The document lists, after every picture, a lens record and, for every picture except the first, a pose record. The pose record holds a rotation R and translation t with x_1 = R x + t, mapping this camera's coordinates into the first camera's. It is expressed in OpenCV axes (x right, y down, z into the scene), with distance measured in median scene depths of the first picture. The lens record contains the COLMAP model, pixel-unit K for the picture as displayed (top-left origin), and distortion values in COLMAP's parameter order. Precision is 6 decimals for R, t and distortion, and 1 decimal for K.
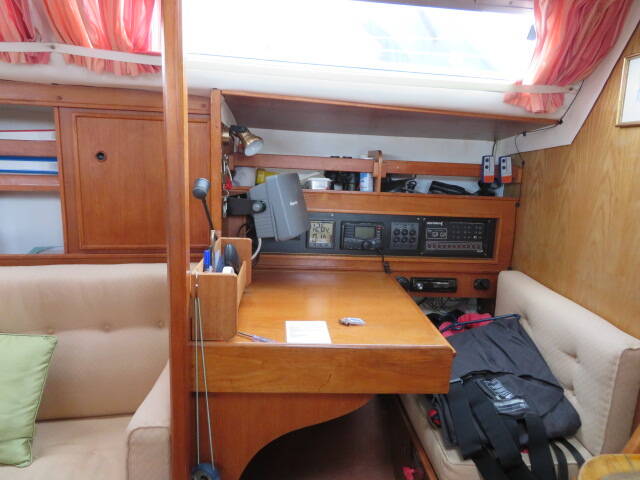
lens RADIAL K [[457.1, 0, 320.0], [0, 457.1, 240.0], [0, 0, 1]] dist [-0.000954, -0.003520]
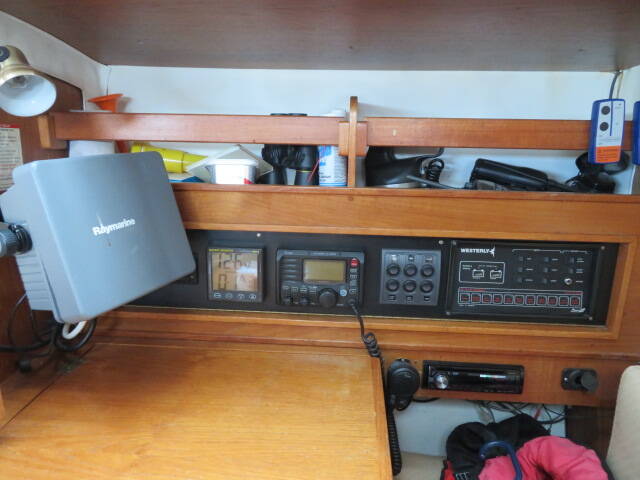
lens RADIAL K [[457.1, 0, 320.0], [0, 457.1, 240.0], [0, 0, 1]] dist [-0.000954, -0.003520]
pose [[0.988712, 0.008036, -0.149614, 0.161893], [0.002205, 0.997672, 0.068160, -0.080905], [0.149813, -0.067720, 0.986392, 0.515083]]
